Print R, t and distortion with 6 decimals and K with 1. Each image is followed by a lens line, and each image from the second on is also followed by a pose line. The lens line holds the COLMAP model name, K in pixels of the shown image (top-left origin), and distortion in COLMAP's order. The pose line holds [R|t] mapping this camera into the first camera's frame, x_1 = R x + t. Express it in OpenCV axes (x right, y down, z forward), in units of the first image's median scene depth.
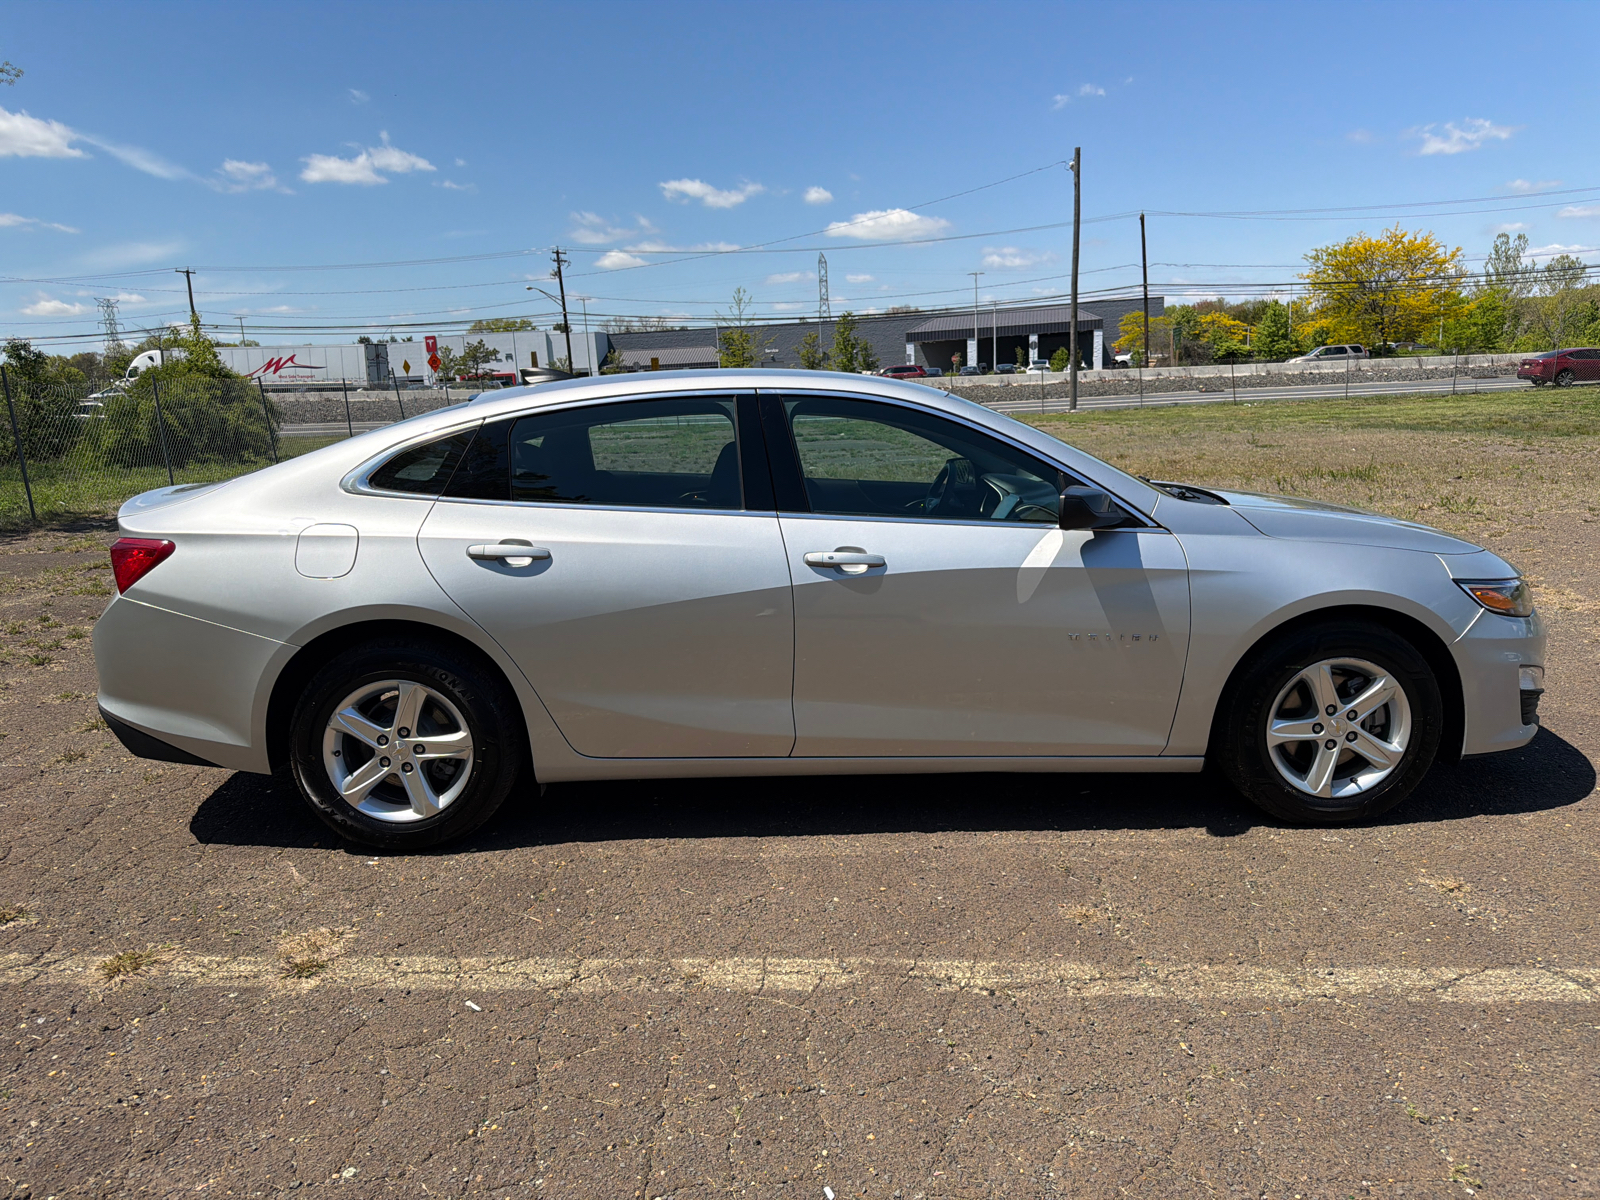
lens RADIAL K [[1152.1, 0, 793.0], [0, 1152.1, 593.0], [0, 0, 1]] dist [0.068145, -0.101547]
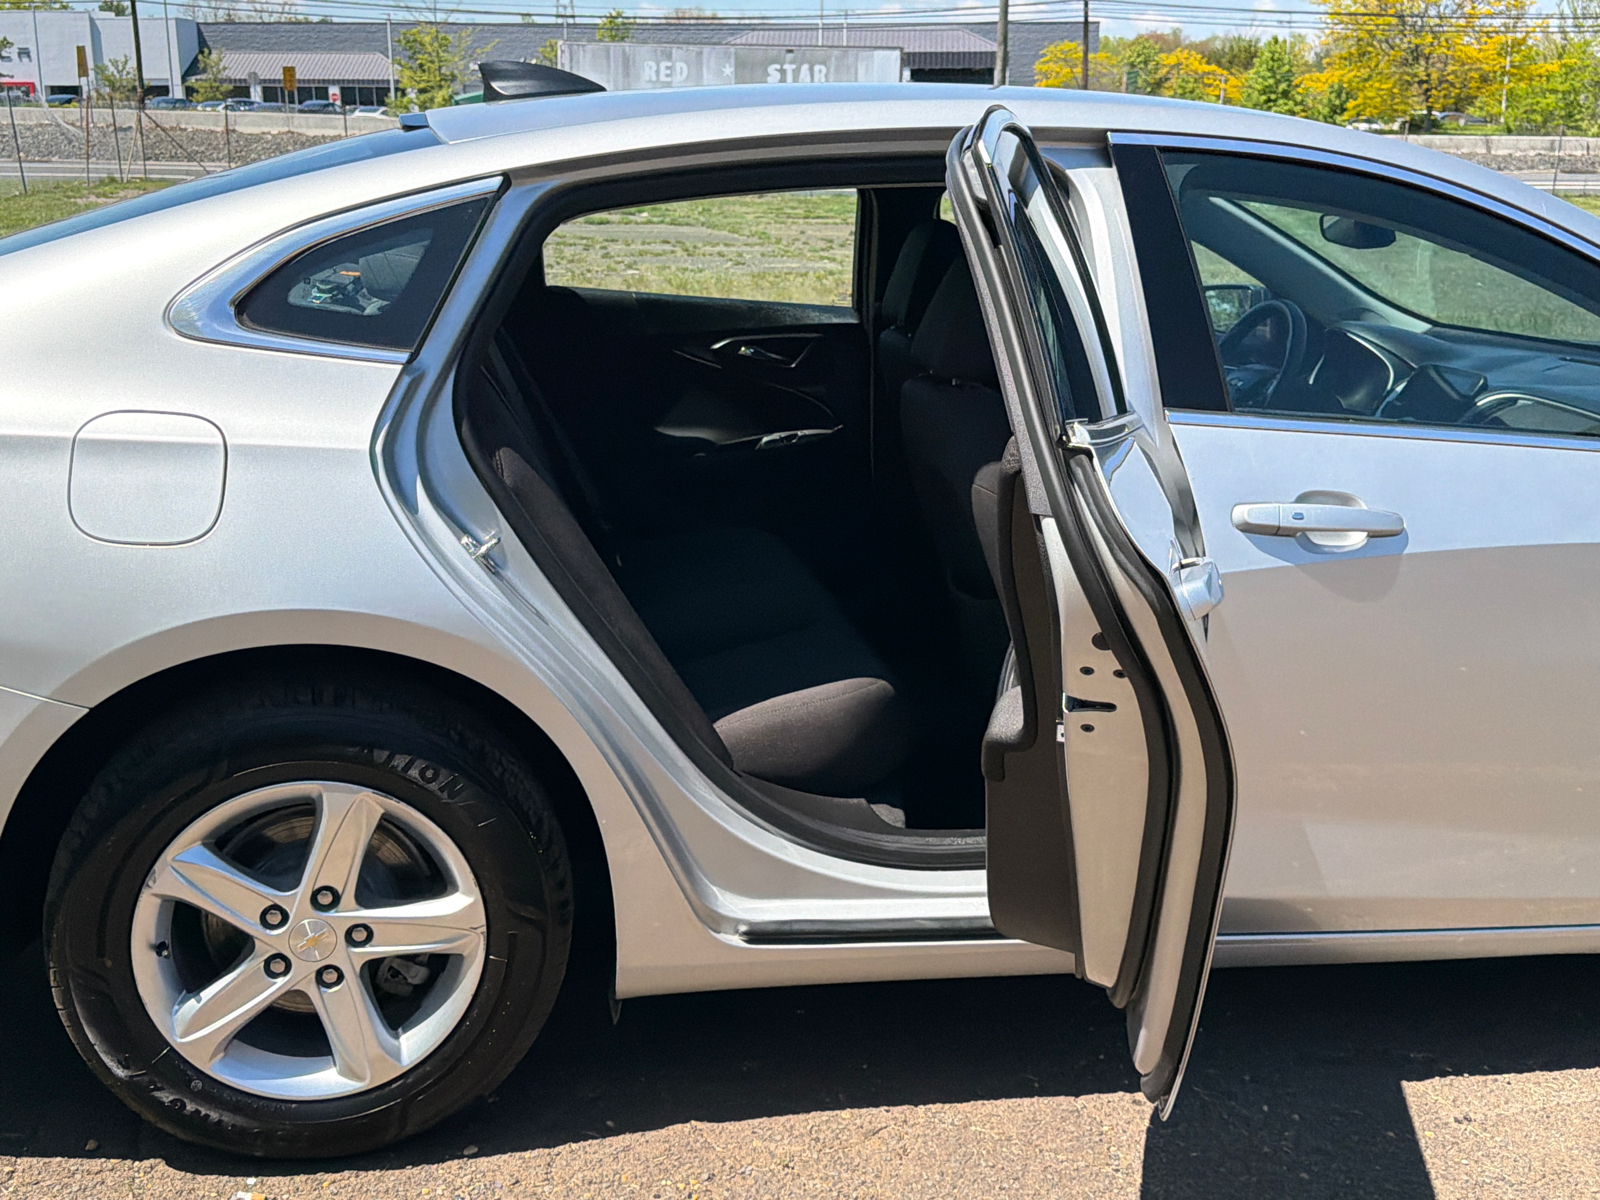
lens RADIAL K [[1795.8, 0, 800.0], [0, 1795.8, 600.0], [0, 0, 1]] dist [0.163185, -0.371709]
pose [[0.985896, 0.009339, 0.167101, -0.027163], [-0.021215, 0.997361, 0.069430, -0.004160], [-0.166011, -0.071996, 0.983492, 0.030693]]
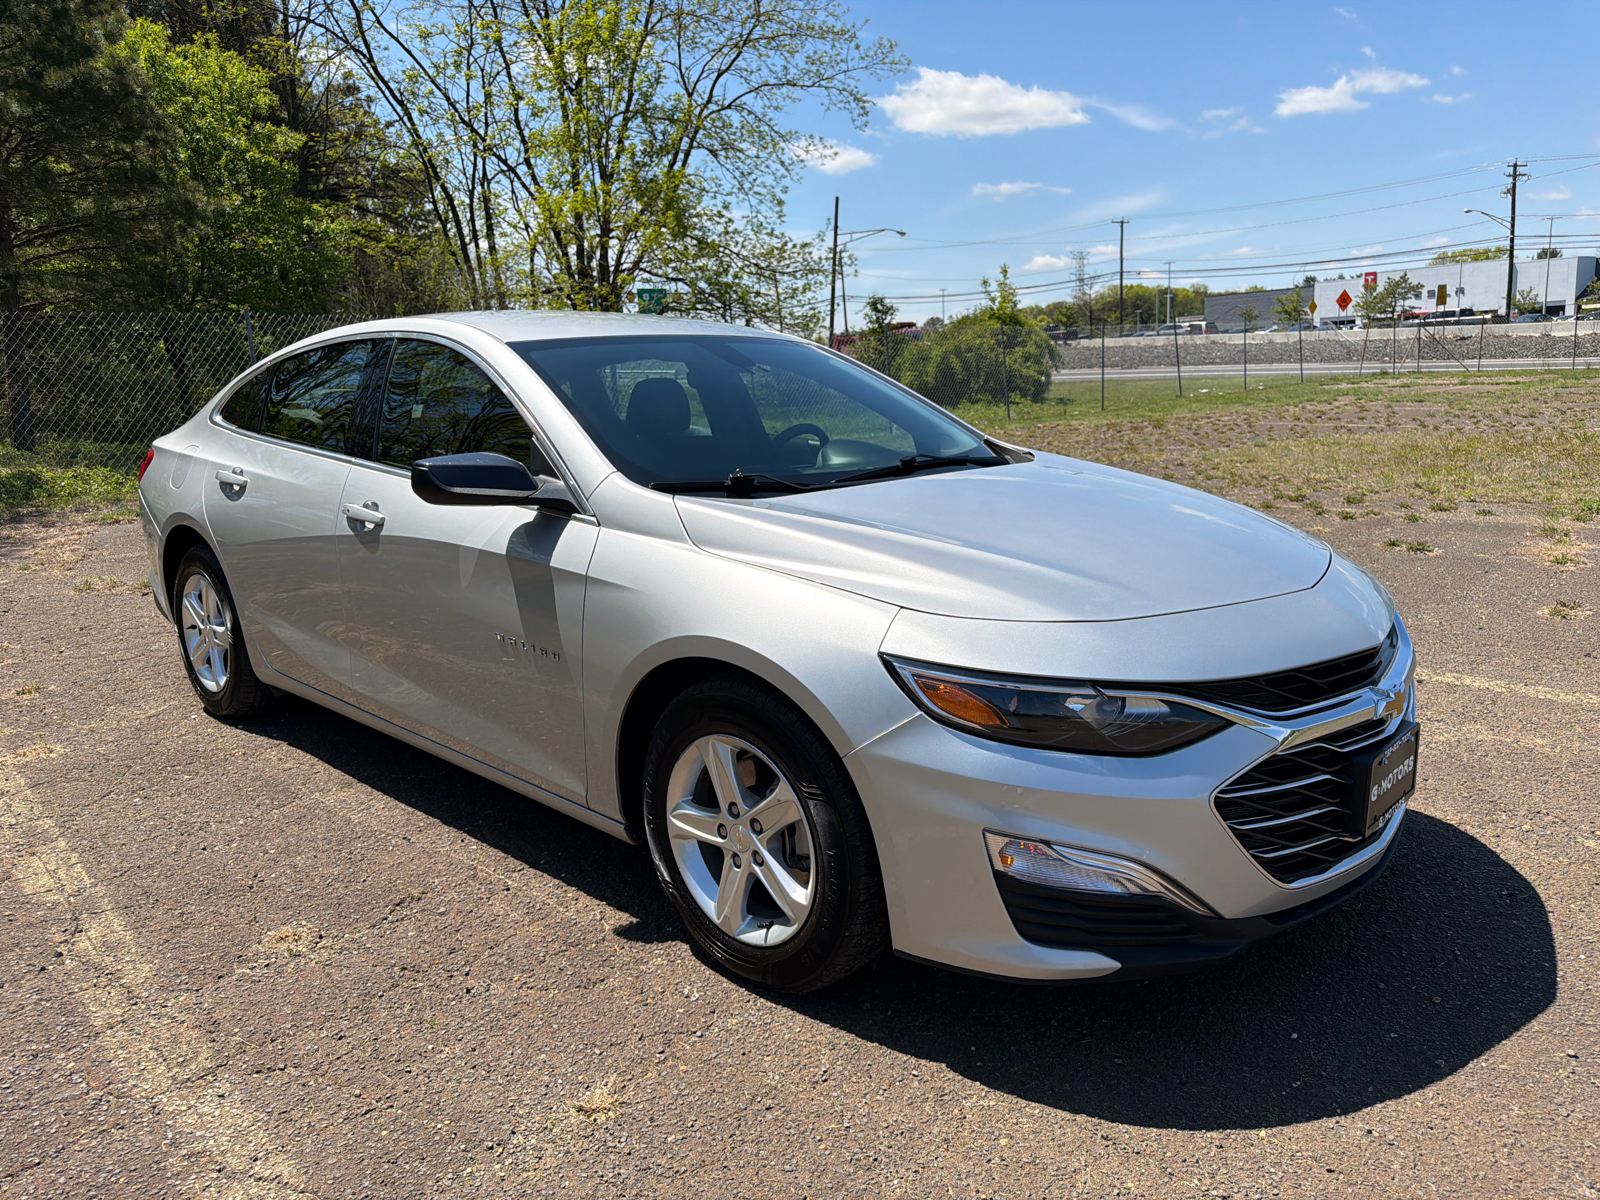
lens RADIAL K [[1141.9, 0, 796.3], [0, 1141.9, 609.5], [0, 0, 1]] dist [0.074826, -0.111941]
pose [[0.710301, 0.155709, -0.686460, 0.092599], [-0.112085, 0.987803, 0.108084, -0.009126], [0.694917, 0.000170, 0.719090, 0.054165]]
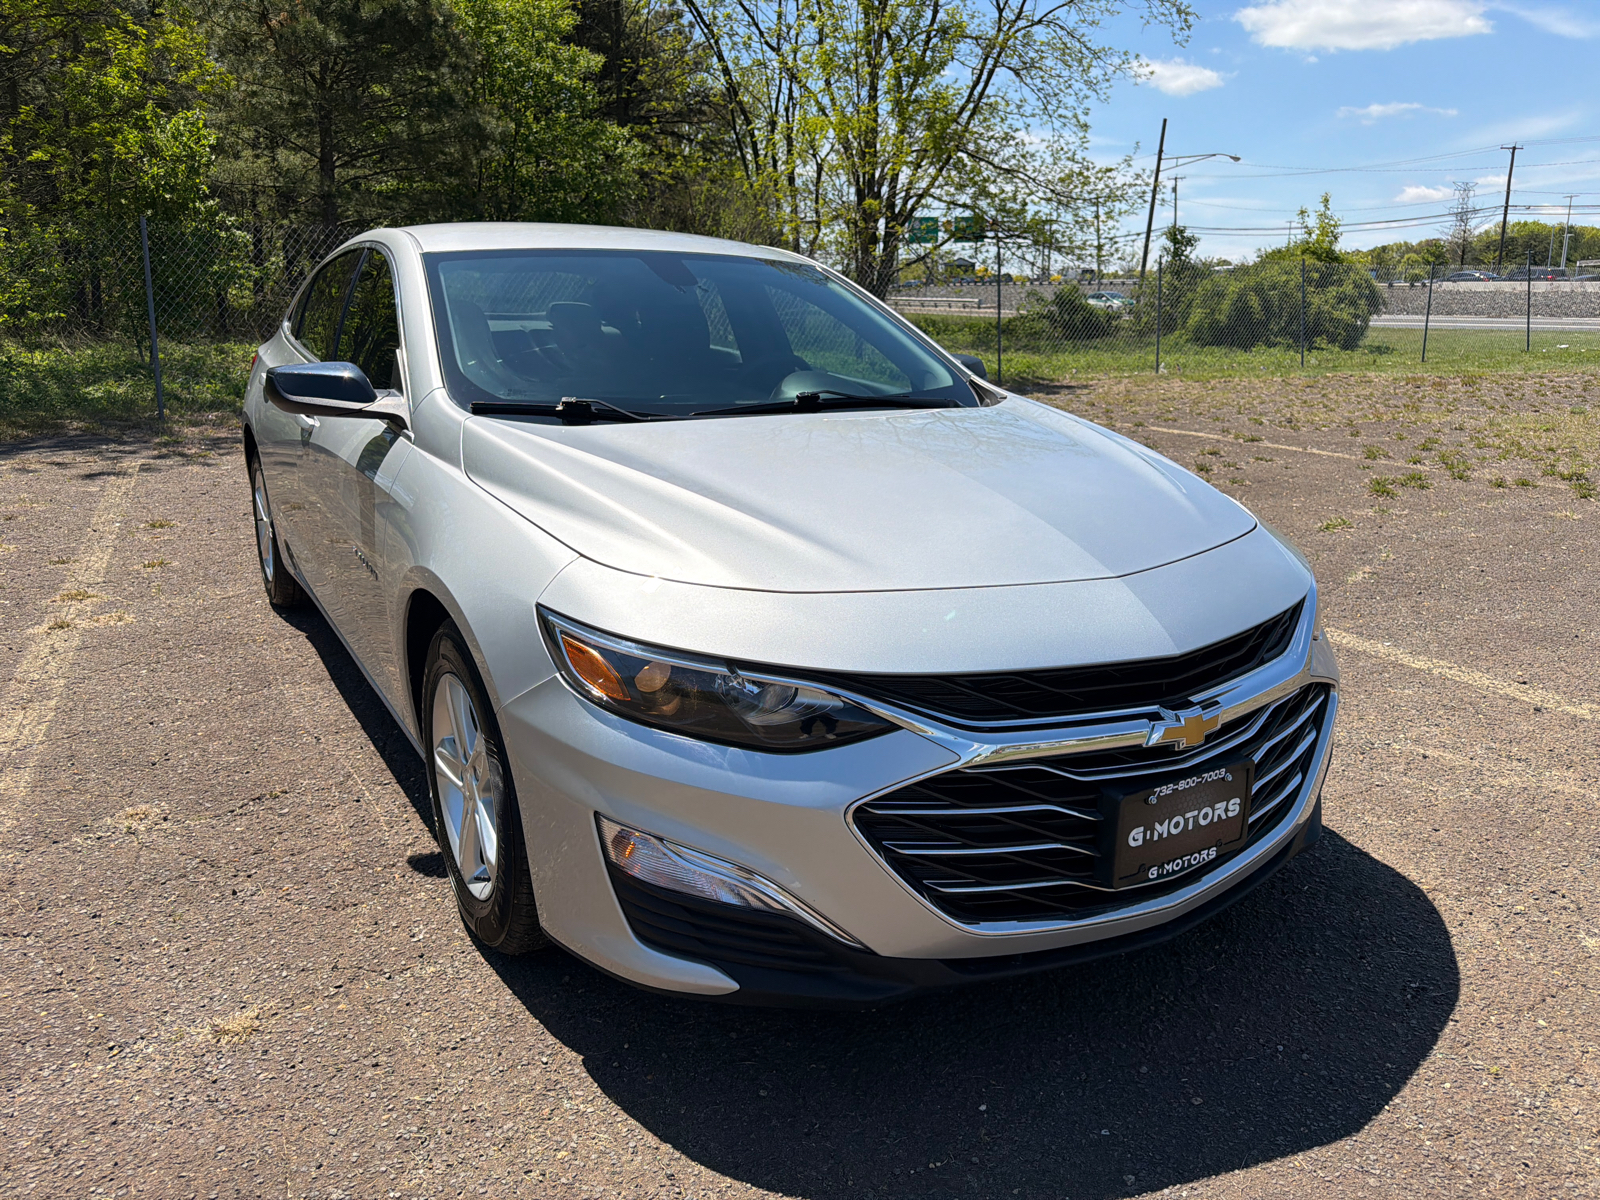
lens RADIAL K [[1152.6, 0, 800.0], [0, 1152.6, 600.0], [0, 0, 1]] dist [0.013932, -0.021024]
pose [[0.495546, 0.250211, -0.831762, 0.105935], [-0.166715, 0.967204, 0.191630, -0.013395], [0.852432, 0.043706, 0.521008, 0.081970]]
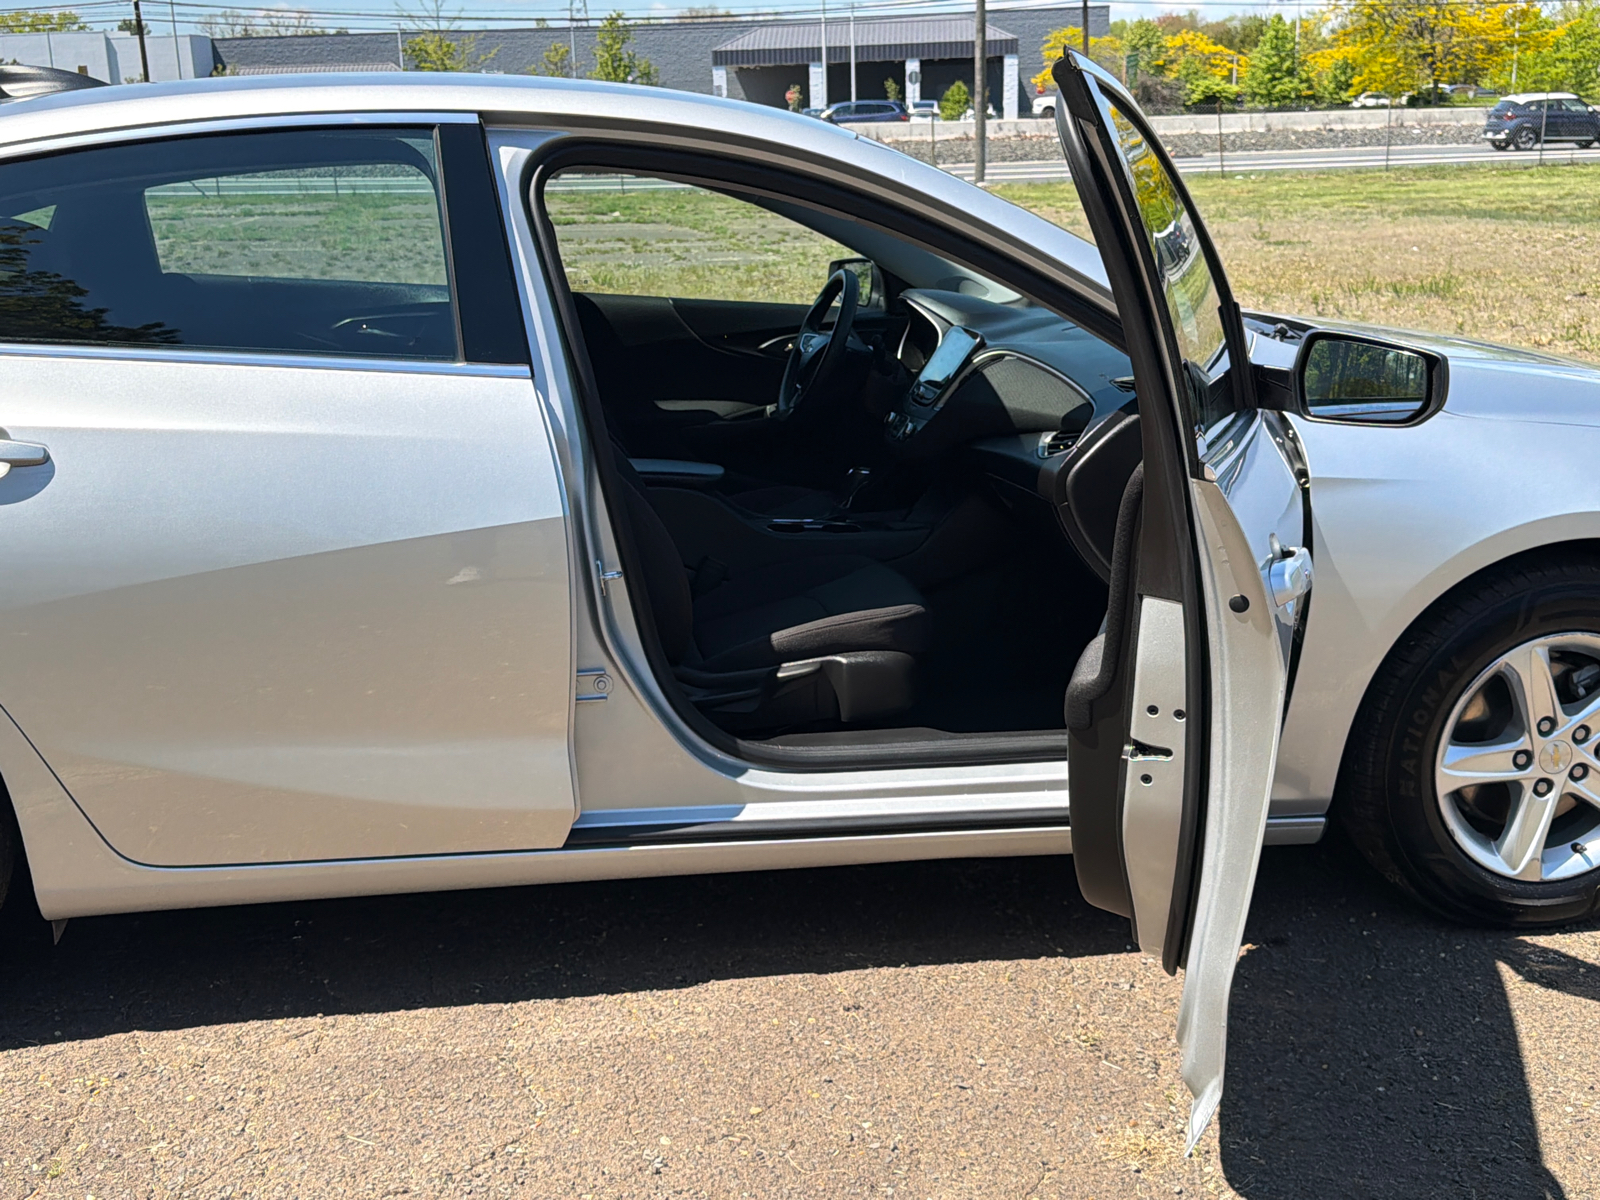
lens RADIAL K [[1795.8, 0, 800.0], [0, 1795.8, 600.0], [0, 0, 1]] dist [0.163185, -0.371709]
pose [[0.989553, -0.018470, 0.142985, -0.001203], [0.008233, 0.997381, 0.071860, -0.002461], [-0.143937, -0.069932, 0.987113, 0.019693]]
